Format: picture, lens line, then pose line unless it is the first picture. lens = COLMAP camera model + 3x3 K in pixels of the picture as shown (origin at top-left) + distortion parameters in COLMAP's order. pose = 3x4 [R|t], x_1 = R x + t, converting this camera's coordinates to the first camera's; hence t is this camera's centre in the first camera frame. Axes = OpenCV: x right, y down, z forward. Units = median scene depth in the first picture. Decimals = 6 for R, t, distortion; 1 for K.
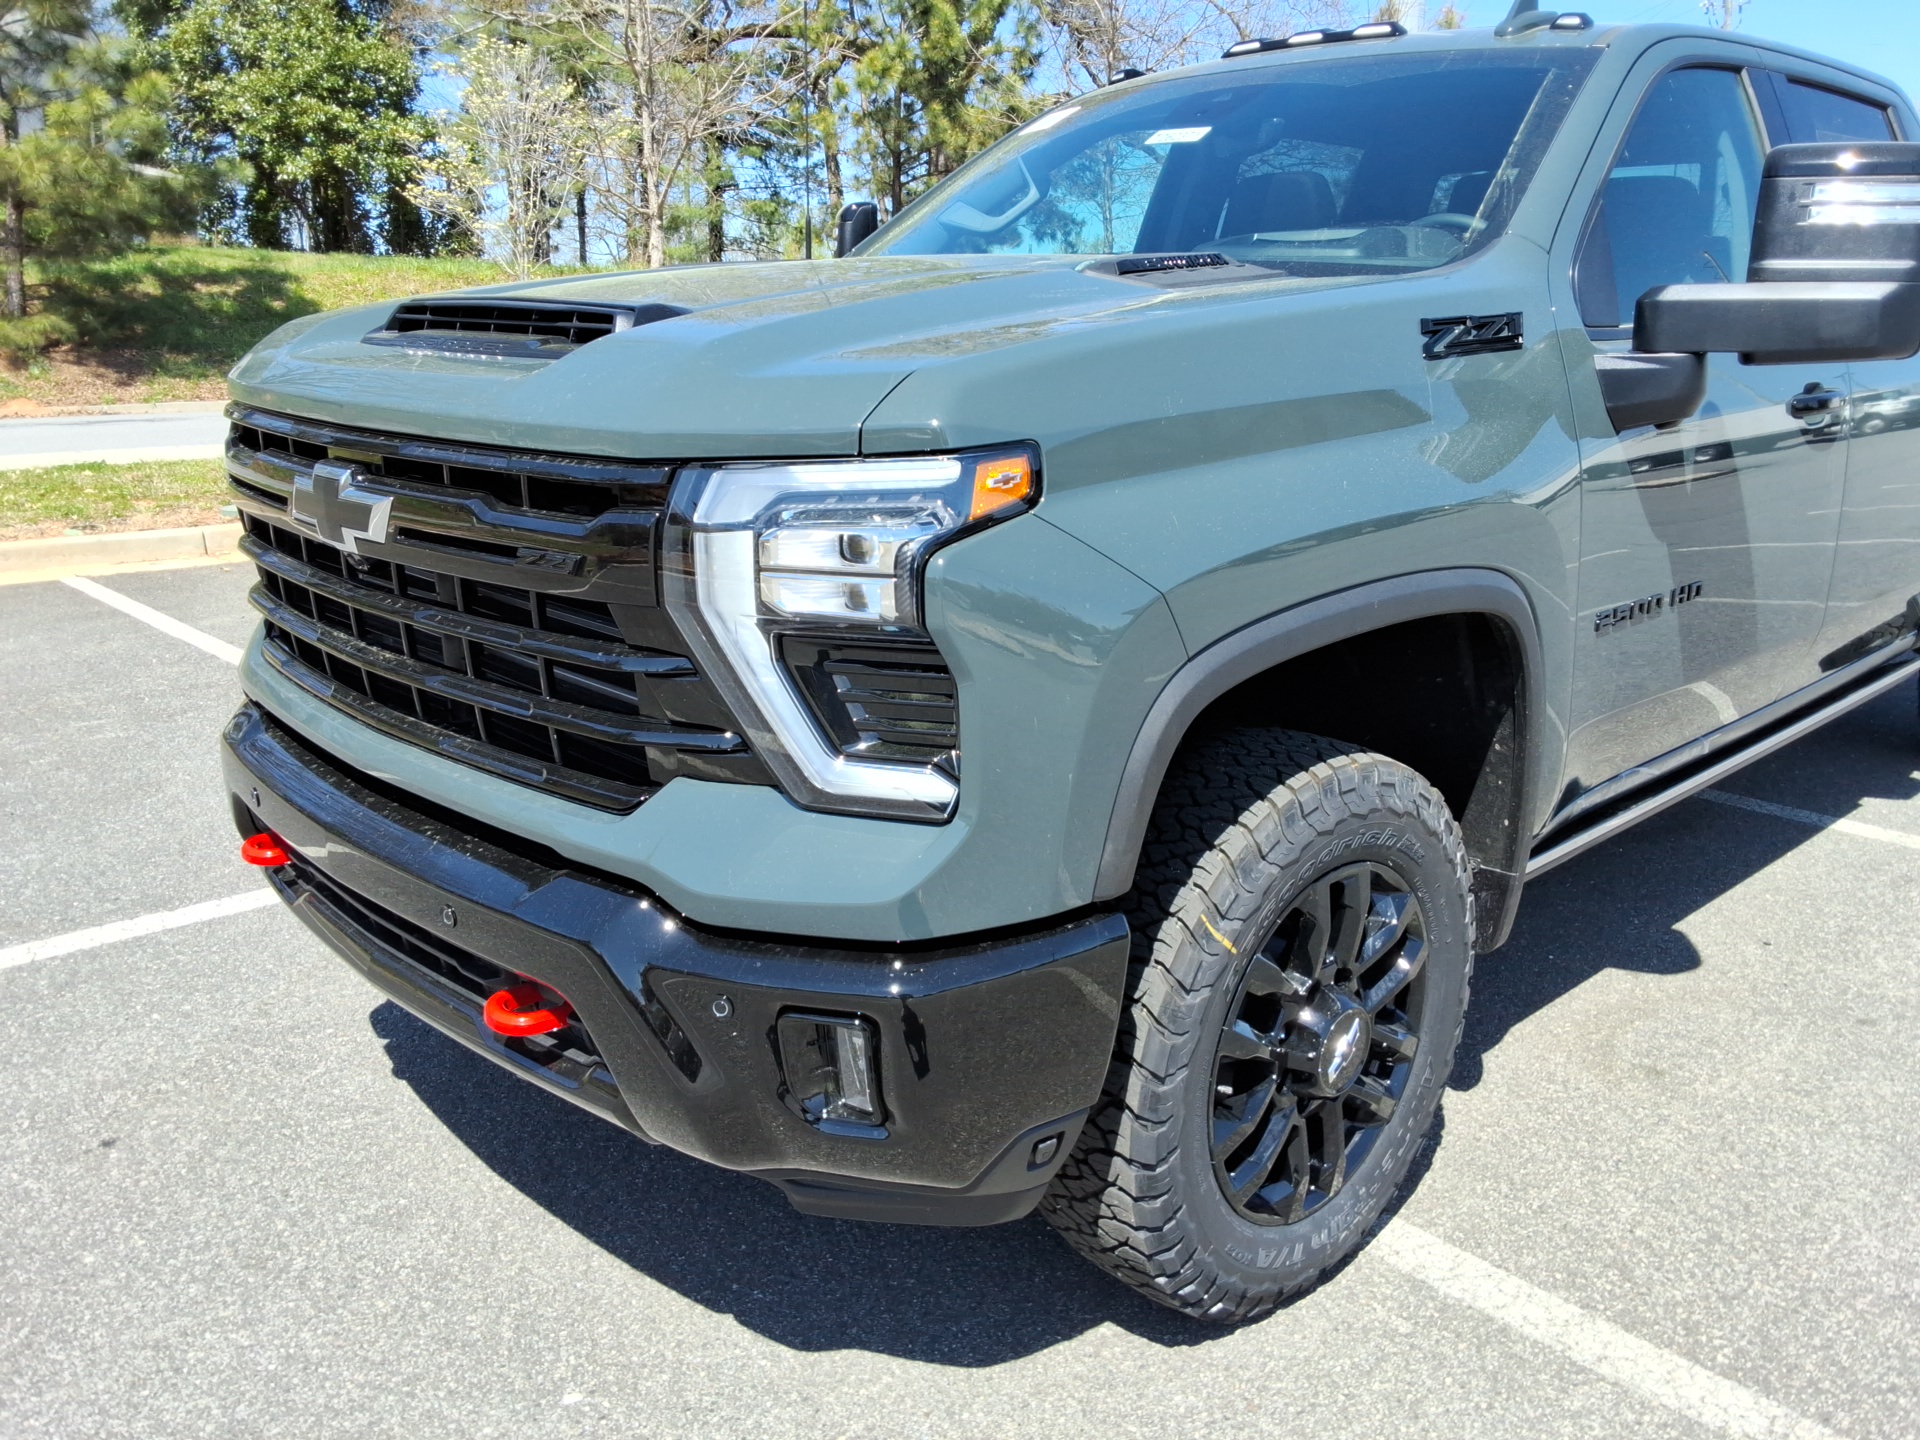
lens RADIAL K [[1541.1, 0, 973.2], [0, 1541.1, 695.3], [0, 0, 1]] dist [0.125937, -0.199718]
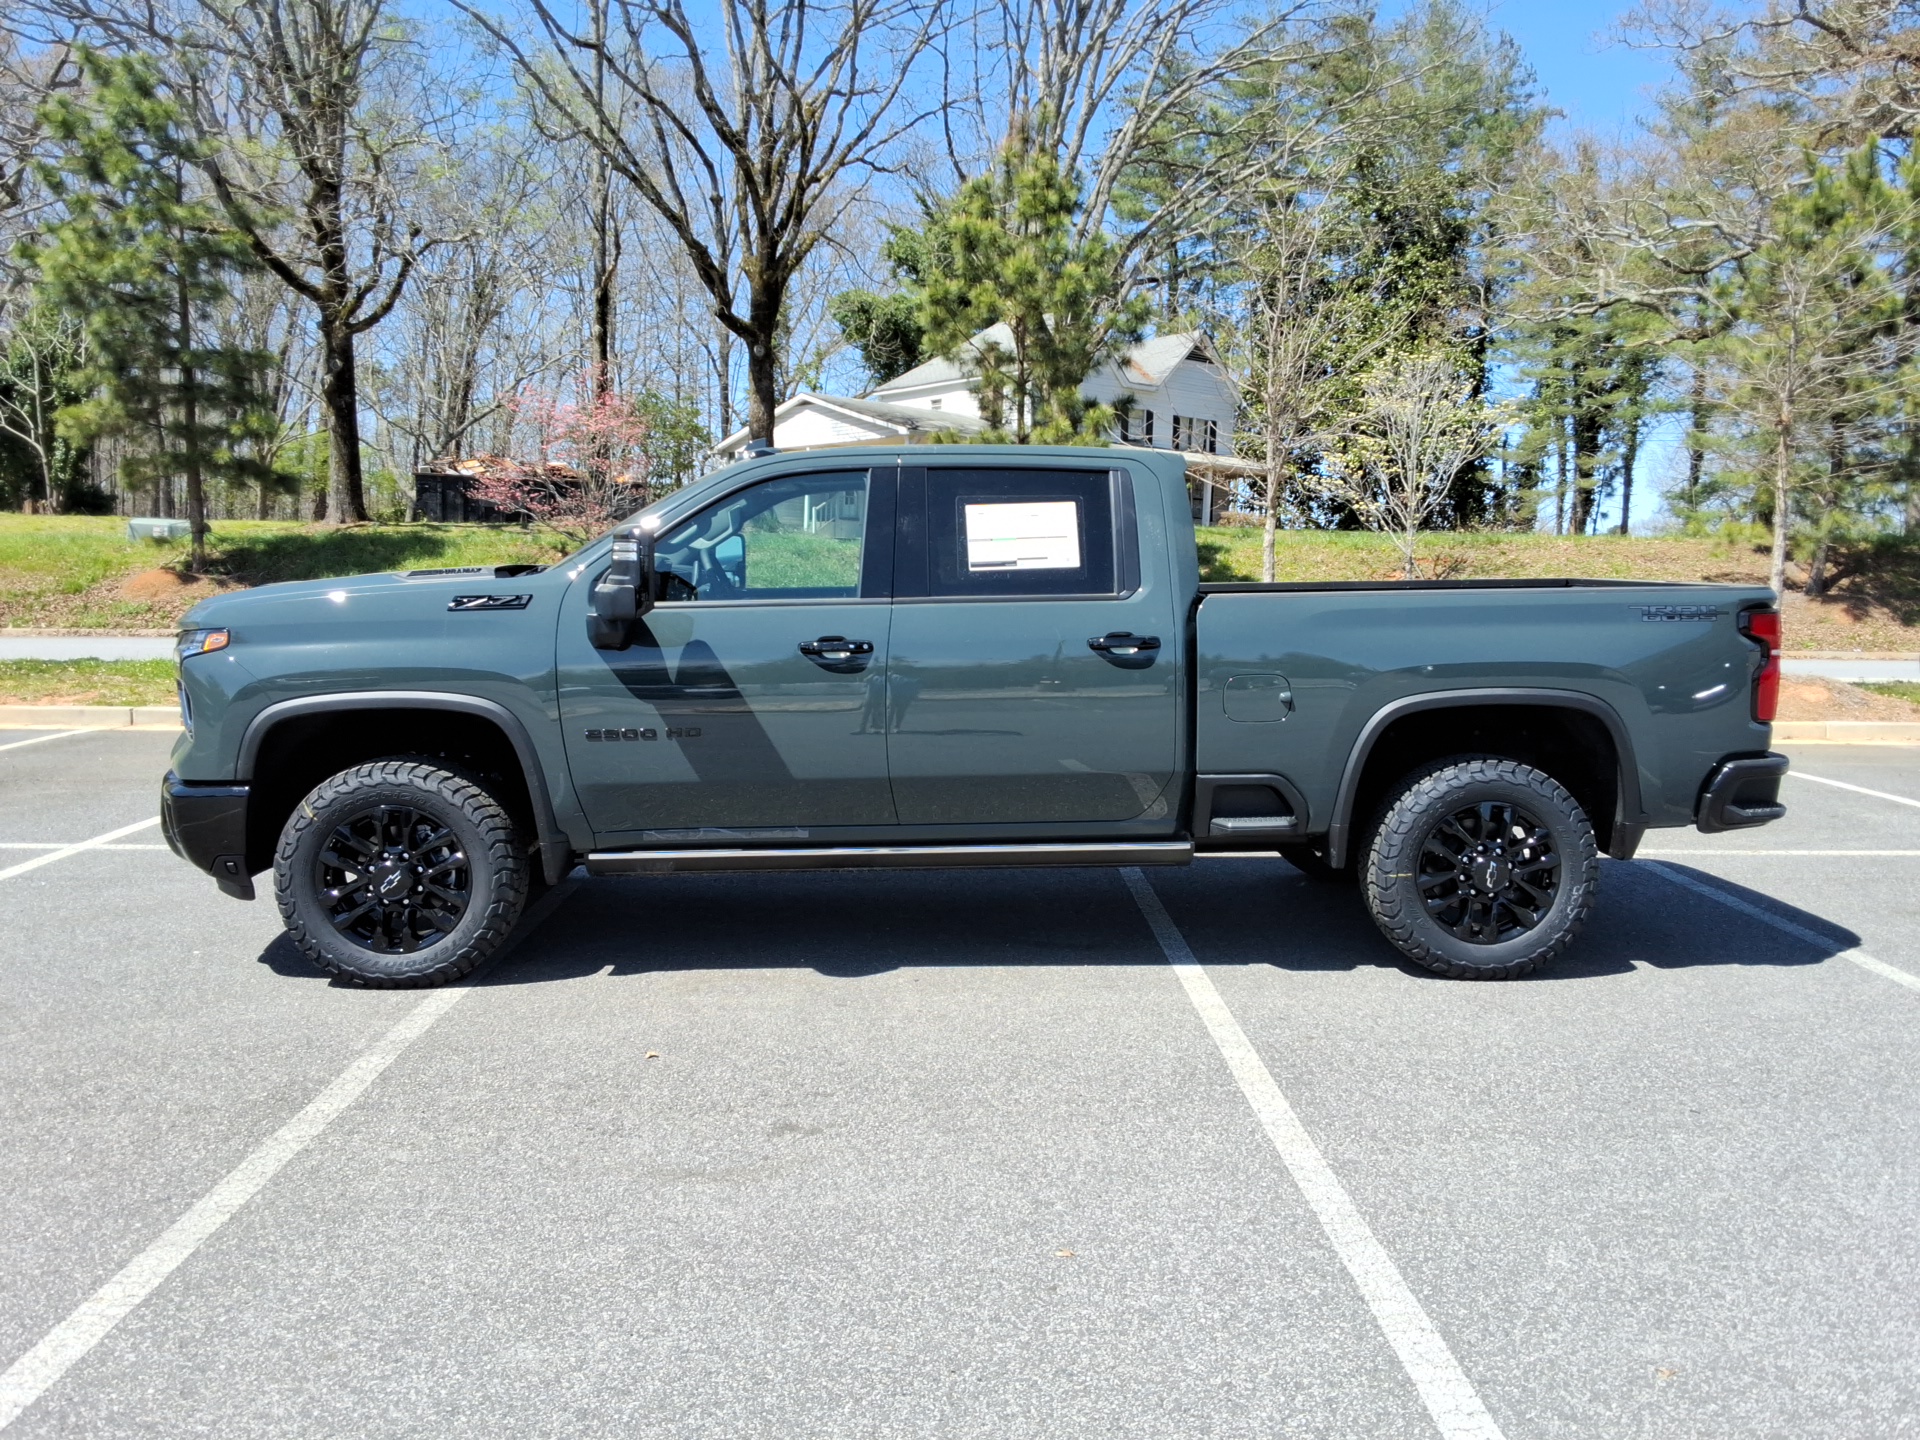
lens RADIAL K [[1541.1, 0, 973.2], [0, 1541.1, 695.3], [0, 0, 1]] dist [0.125937, -0.199718]
pose [[0.754928, 0.060666, -0.652996, 2.332073], [-0.165095, 0.981225, -0.099707, 0.028299], [0.634687, 0.183078, 0.750769, -0.310014]]
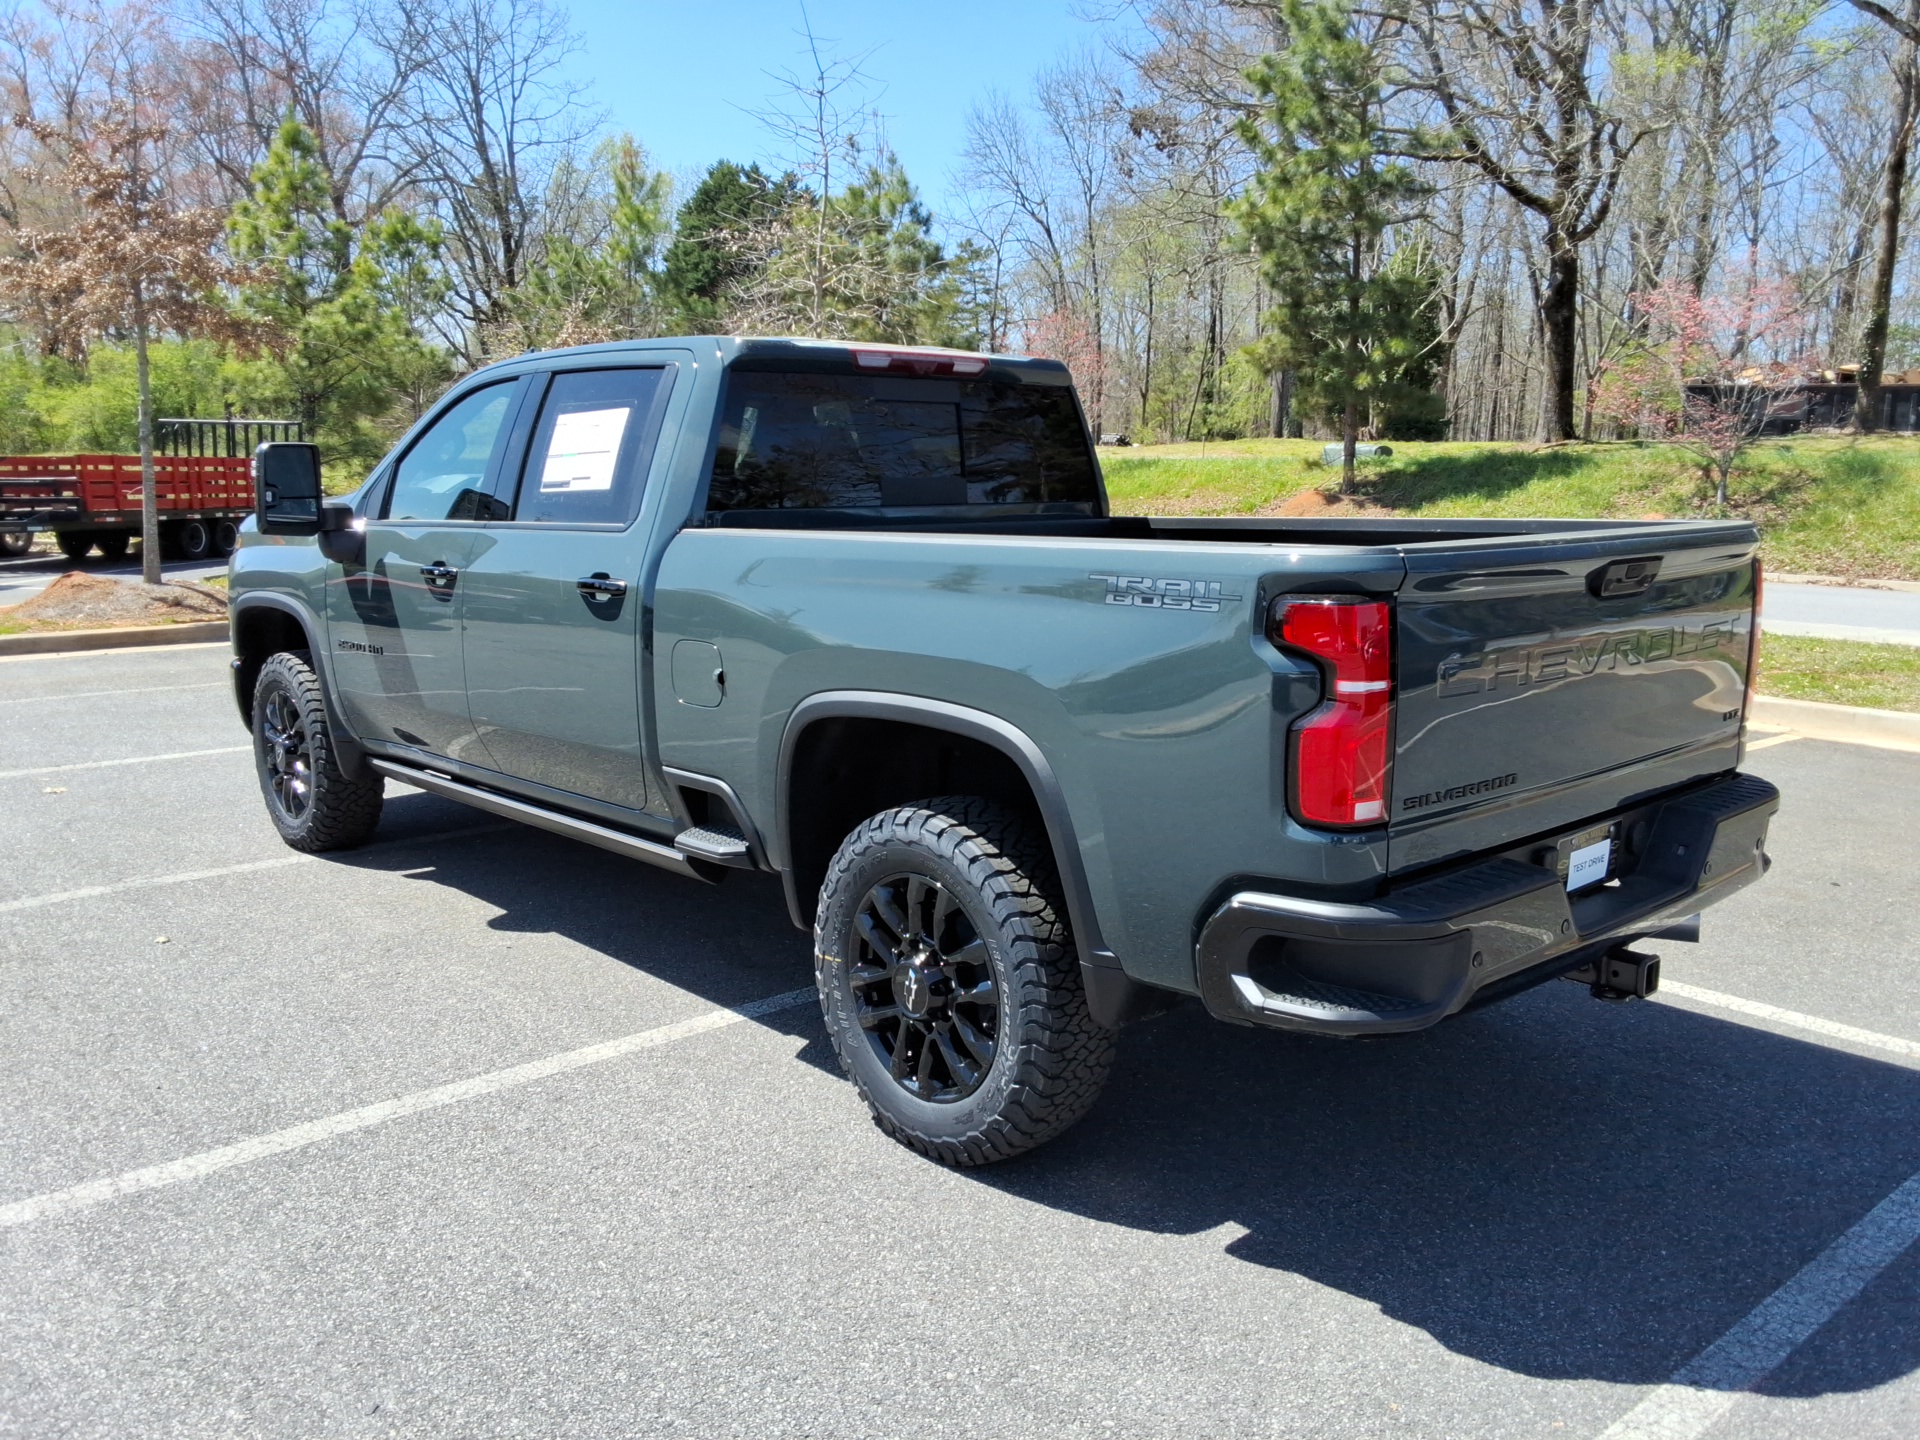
lens RADIAL K [[1541.1, 0, 973.2], [0, 1541.1, 695.3], [0, 0, 1]] dist [0.125937, -0.199718]
pose [[-0.027320, 0.142063, -0.989481, 2.813377], [-0.250980, 0.957168, 0.144353, -0.569463], [0.967607, 0.252284, 0.009505, 1.997212]]
